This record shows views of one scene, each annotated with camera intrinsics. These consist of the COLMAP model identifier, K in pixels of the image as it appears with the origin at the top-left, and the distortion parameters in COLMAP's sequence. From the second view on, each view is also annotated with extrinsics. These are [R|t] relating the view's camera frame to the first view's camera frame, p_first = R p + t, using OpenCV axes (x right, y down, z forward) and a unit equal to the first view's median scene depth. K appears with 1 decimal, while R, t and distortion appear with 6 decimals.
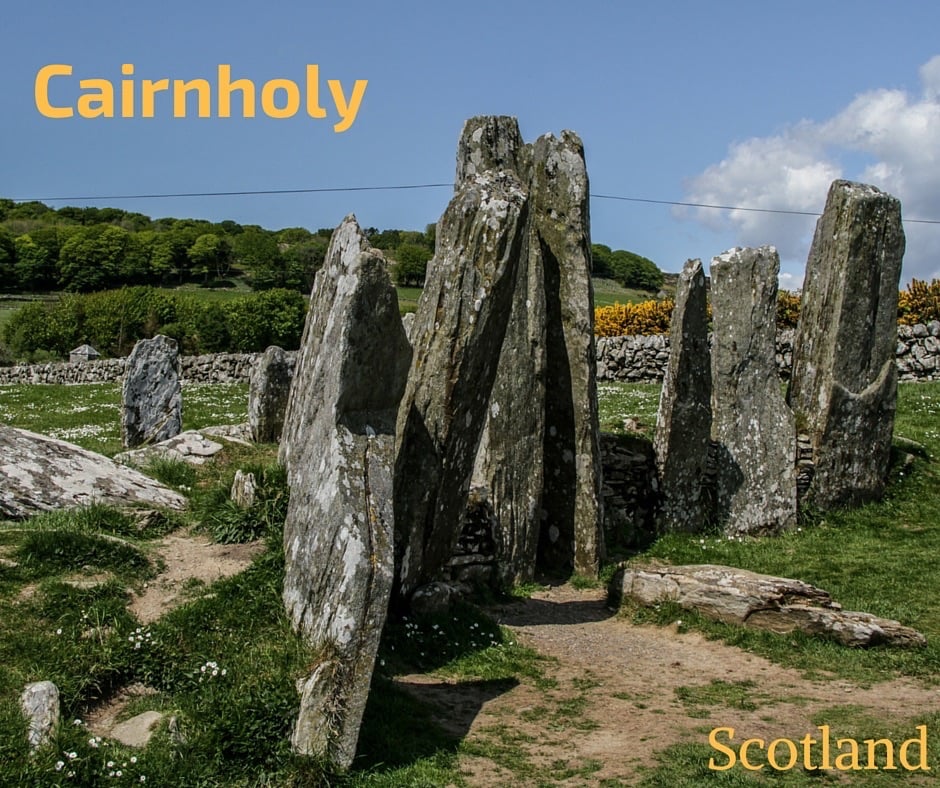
lens RADIAL K [[1315.5, 0, 468.9], [0, 1315.5, 340.7], [0, 0, 1]] dist [-0.225803, -0.027420]
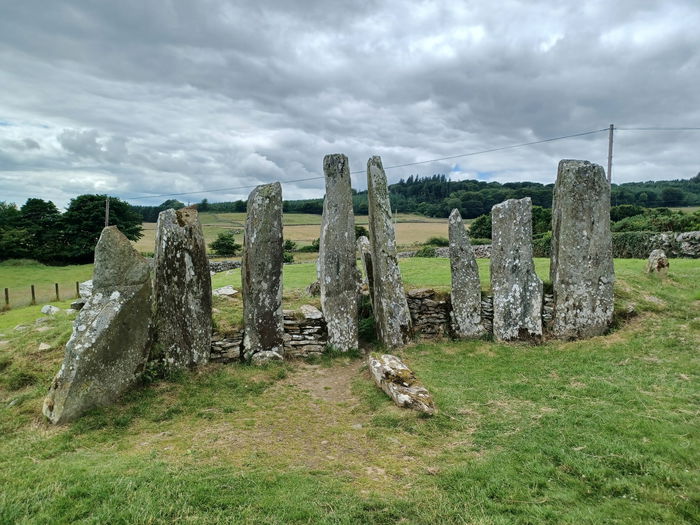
lens RADIAL K [[504.5, 0, 350.0], [0, 504.5, 262.5], [0, 0, 1]] dist [0.032179, -0.006808]
pose [[0.820922, 0.005351, -0.571015, 0.651392], [0.024936, 0.998666, 0.045207, -0.022427], [0.570495, -0.051350, 0.819694, 0.310222]]
